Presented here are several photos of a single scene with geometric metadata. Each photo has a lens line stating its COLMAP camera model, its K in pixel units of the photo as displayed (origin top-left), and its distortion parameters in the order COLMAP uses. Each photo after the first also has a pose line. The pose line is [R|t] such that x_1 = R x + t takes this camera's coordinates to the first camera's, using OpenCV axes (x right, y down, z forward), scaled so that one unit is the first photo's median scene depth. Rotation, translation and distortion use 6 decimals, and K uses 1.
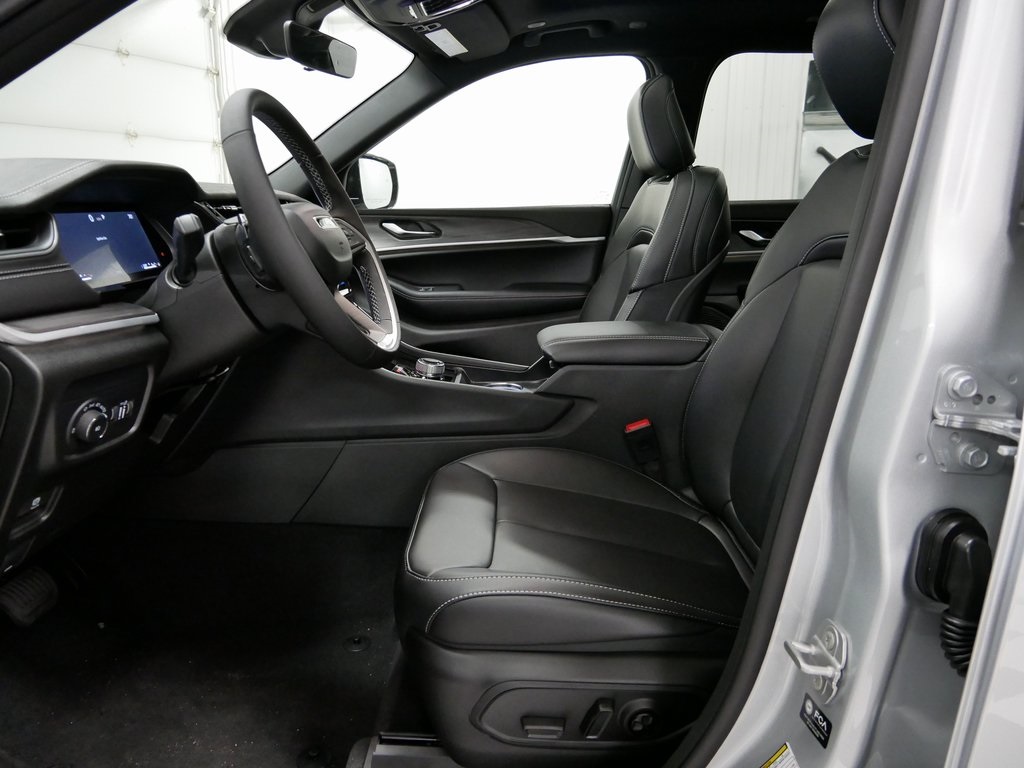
lens RADIAL K [[731.9, 0, 512.0], [0, 731.9, 384.0], [0, 0, 1]] dist [-0.053990, 0.007722]
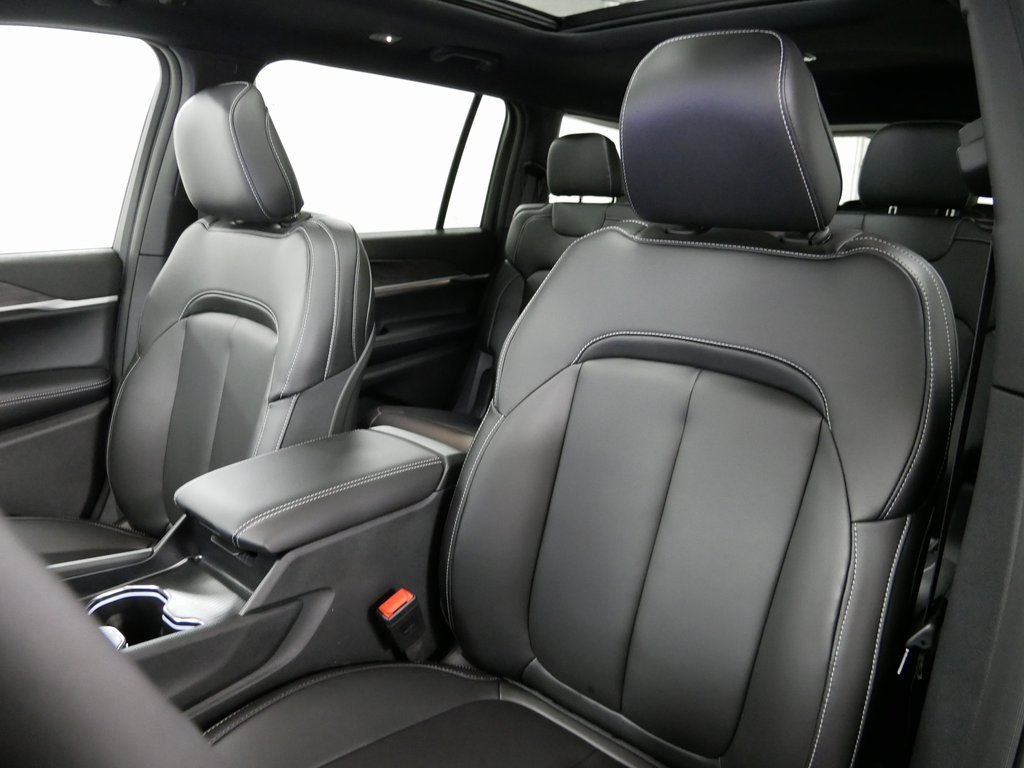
lens RADIAL K [[731.9, 0, 512.0], [0, 731.9, 384.0], [0, 0, 1]] dist [-0.053990, 0.007722]
pose [[0.639764, -0.168838, 0.749797, -0.216098], [0.149158, 0.984299, 0.094374, -0.175077], [-0.753959, 0.051461, 0.654903, 0.379362]]
